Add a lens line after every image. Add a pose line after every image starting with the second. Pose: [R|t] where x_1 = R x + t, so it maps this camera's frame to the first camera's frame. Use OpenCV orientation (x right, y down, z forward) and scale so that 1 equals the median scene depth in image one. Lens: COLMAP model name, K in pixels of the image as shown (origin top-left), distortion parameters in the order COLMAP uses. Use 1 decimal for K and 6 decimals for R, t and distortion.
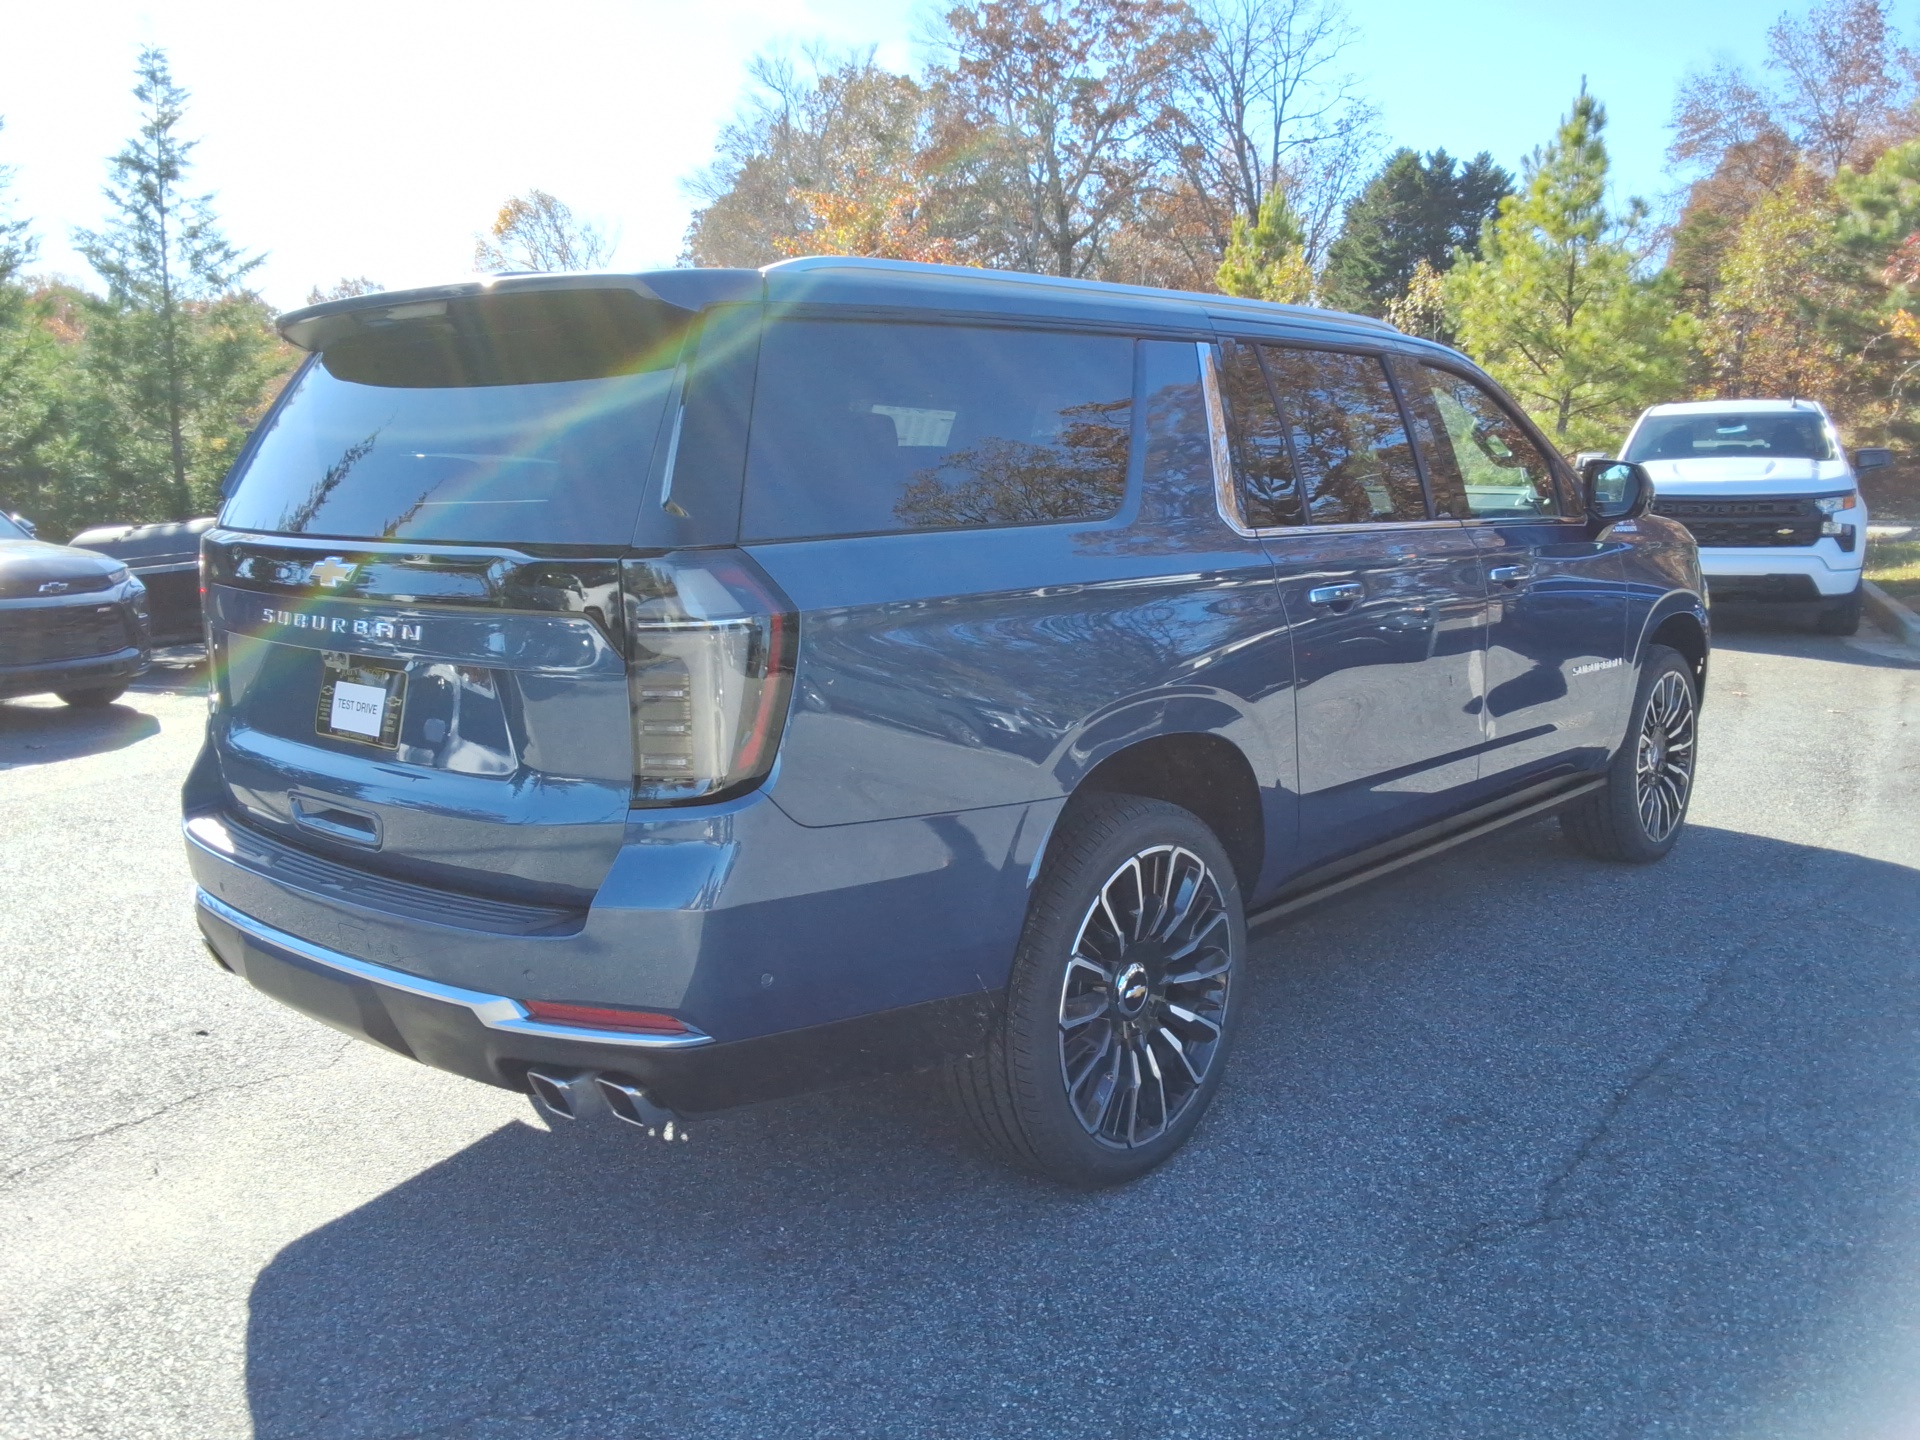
lens RADIAL K [[1542.4, 0, 980.3], [0, 1542.4, 704.4], [0, 0, 1]] dist [0.069849, -0.101454]
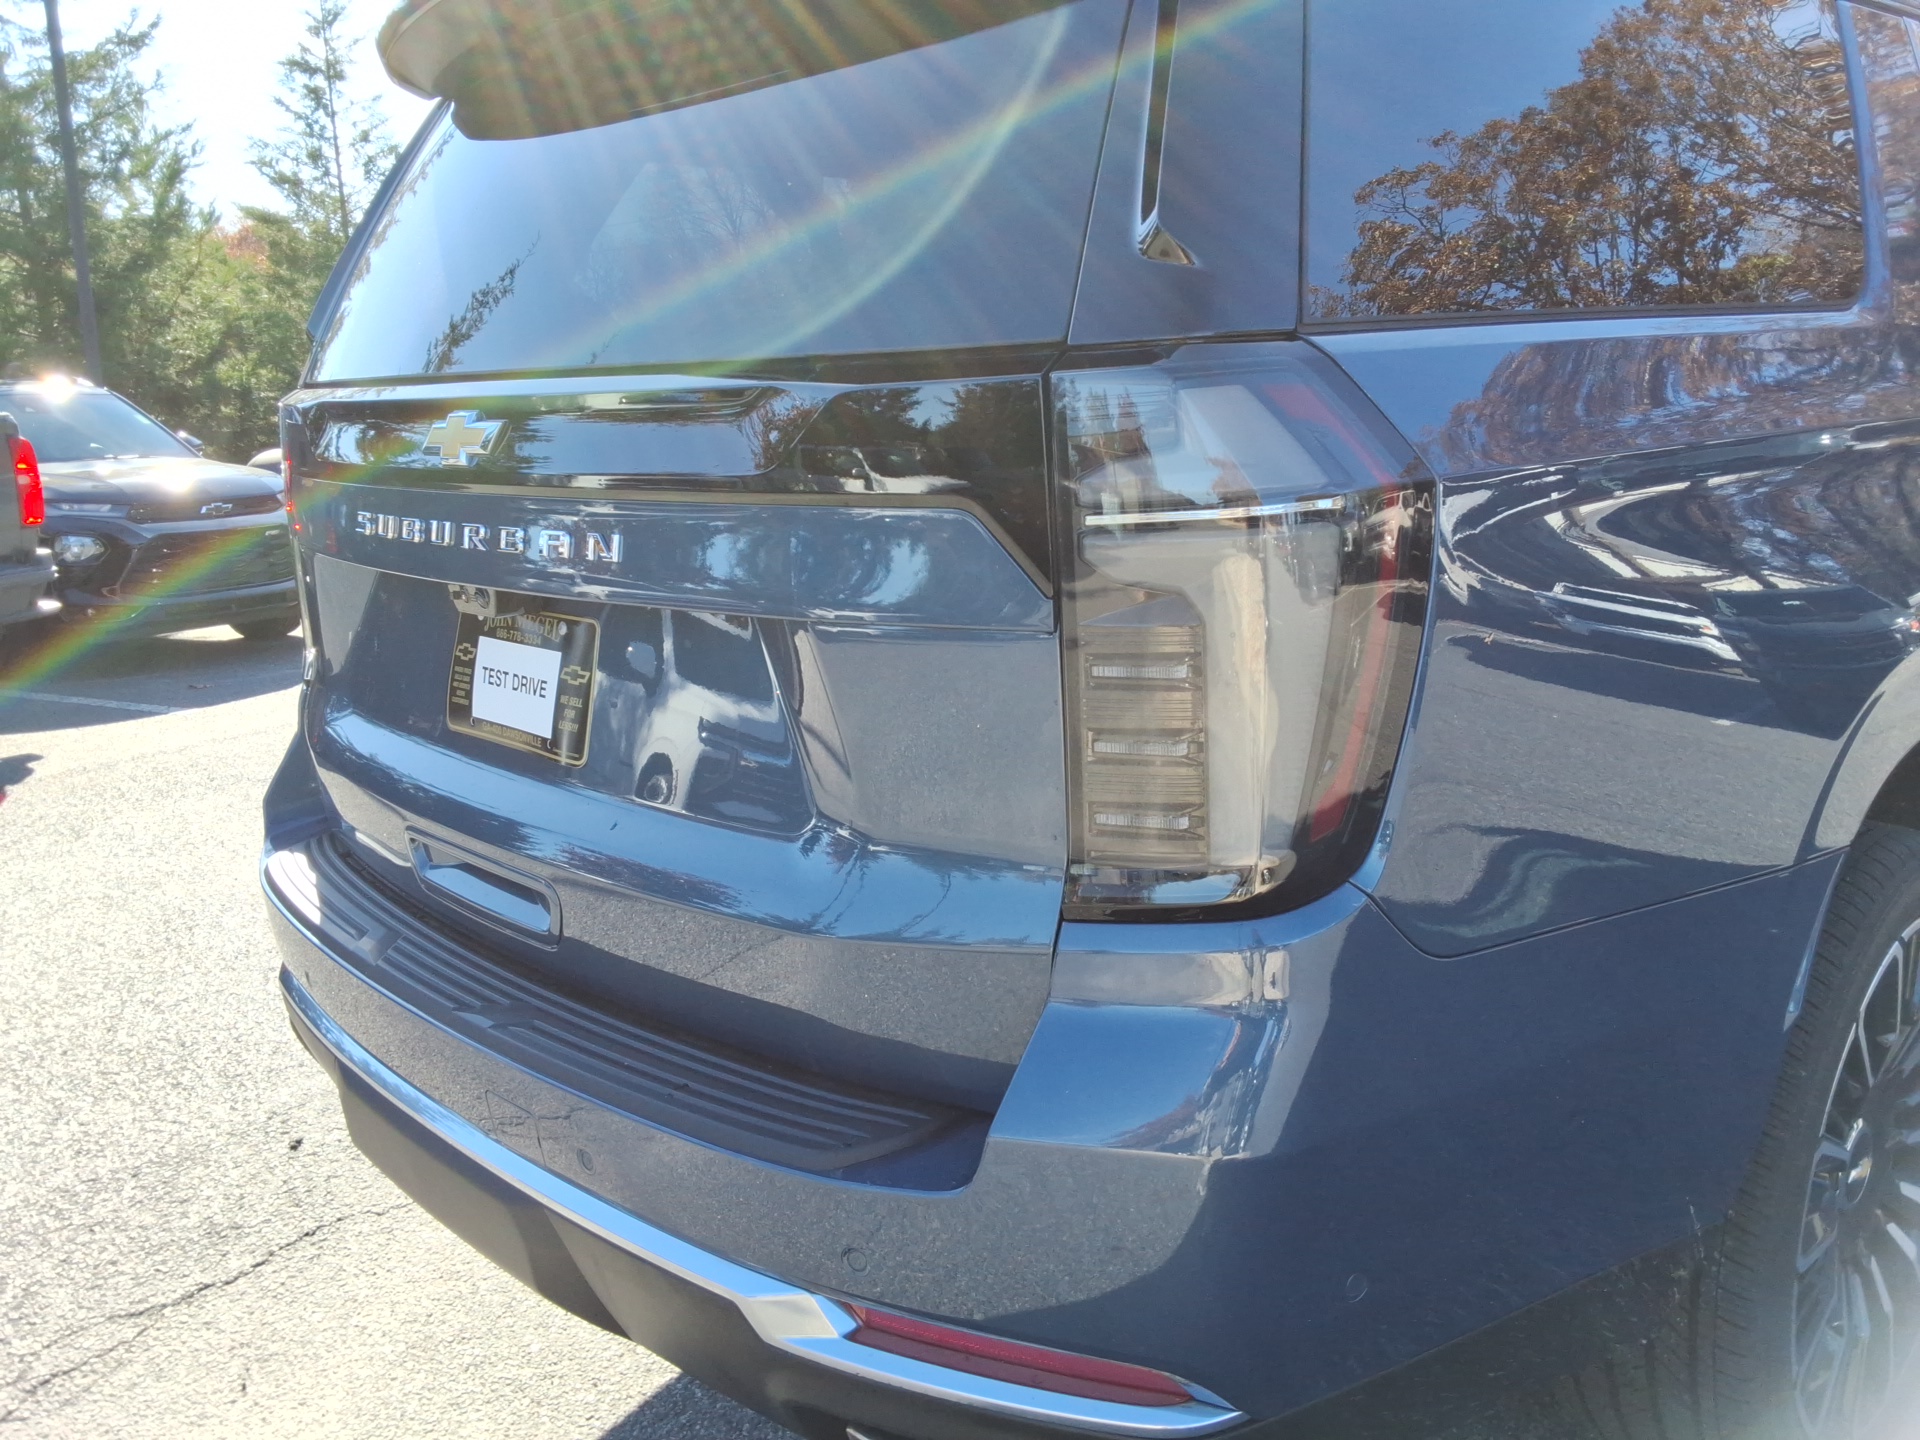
lens RADIAL K [[1542.4, 0, 968.5], [0, 1542.4, 703.1], [0, 0, 1]] dist [0.069849, -0.101454]
pose [[0.993215, -0.006424, -0.116113, -0.139069], [0.012823, 0.998434, 0.054449, -0.015619], [0.115581, -0.055569, 0.991742, 0.373685]]
